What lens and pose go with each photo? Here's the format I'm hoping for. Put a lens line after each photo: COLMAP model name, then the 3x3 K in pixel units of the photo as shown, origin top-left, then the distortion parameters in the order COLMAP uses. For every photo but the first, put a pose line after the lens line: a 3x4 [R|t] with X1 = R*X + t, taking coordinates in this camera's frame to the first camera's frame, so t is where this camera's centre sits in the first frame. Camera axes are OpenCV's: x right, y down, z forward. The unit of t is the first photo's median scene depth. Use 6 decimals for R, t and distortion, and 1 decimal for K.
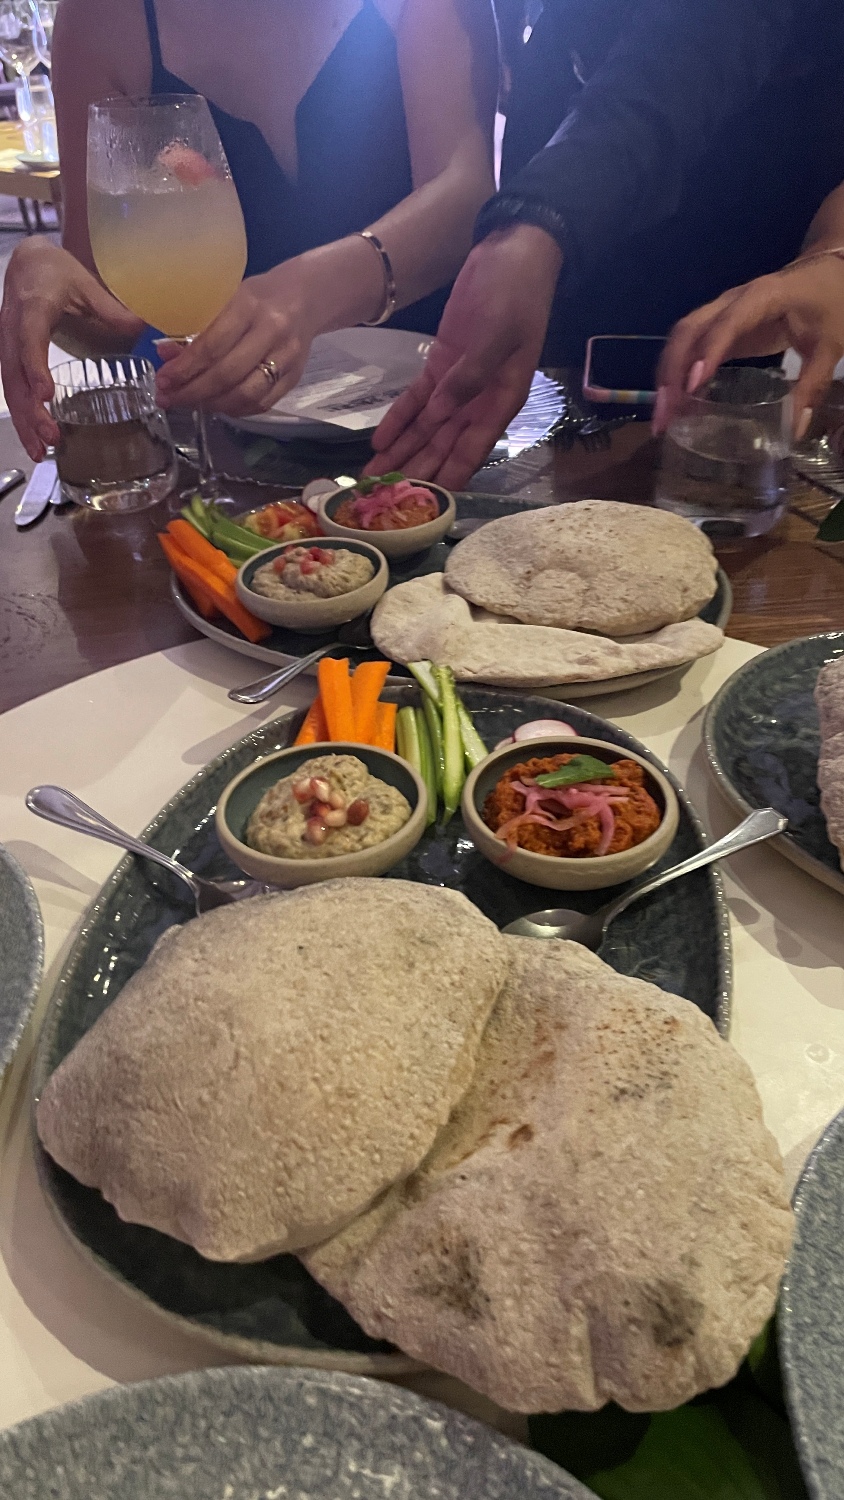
lens RADIAL K [[1138.4, 0, 422.0], [0, 1138.4, 750.0], [0, 0, 1]] dist [0.005794, -0.005116]
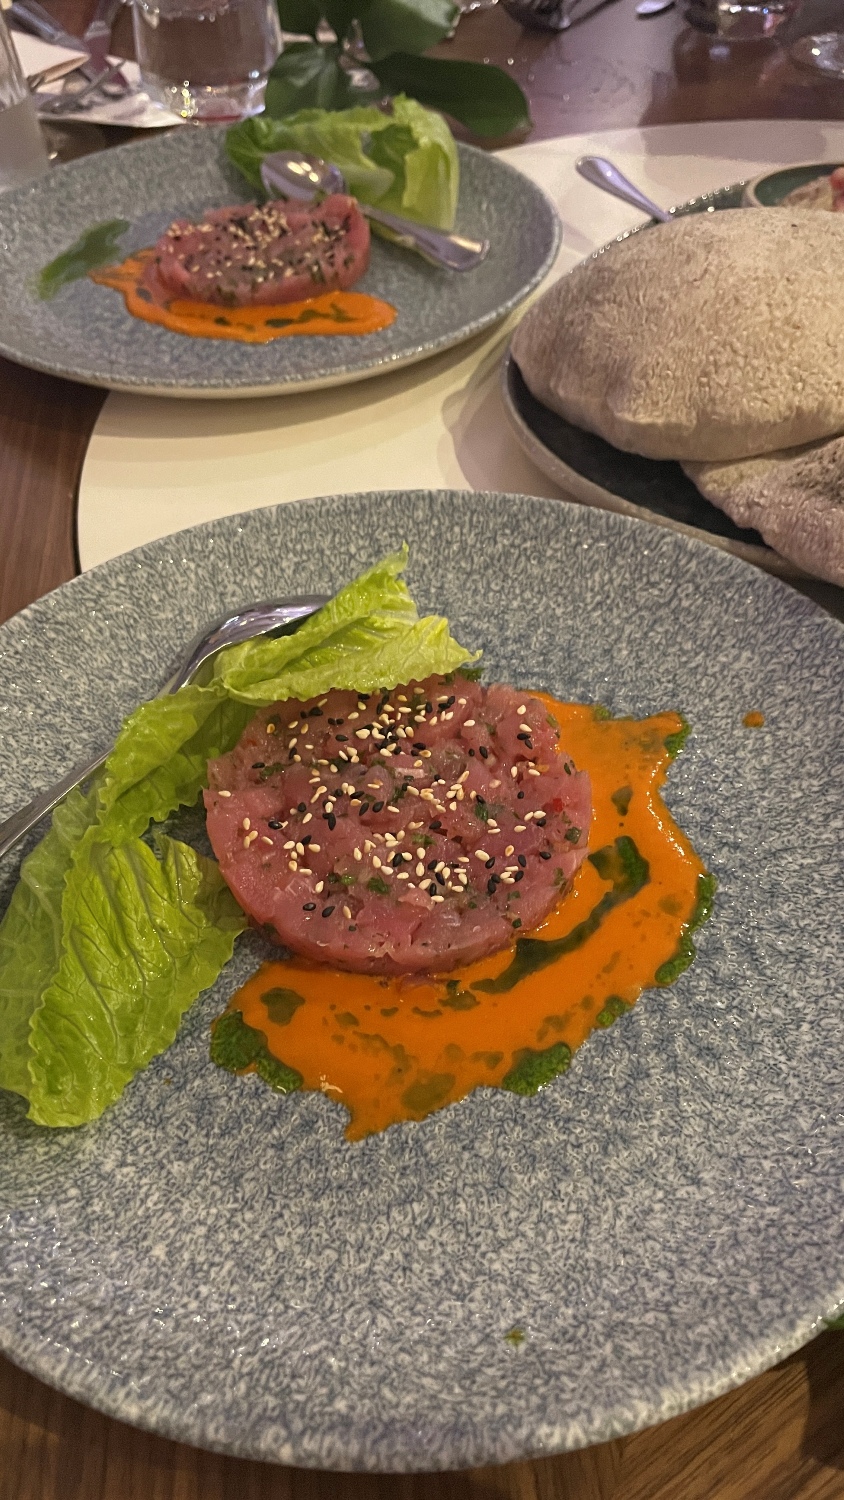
lens RADIAL K [[1138.4, 0, 422.0], [0, 1138.4, 750.0], [0, 0, 1]] dist [0.005794, -0.005116]
pose [[0.868183, 0.366786, -0.334254, 0.137384], [-0.288950, 0.921249, 0.260401, 0.505821], [0.403442, -0.129493, 0.905796, -0.150126]]
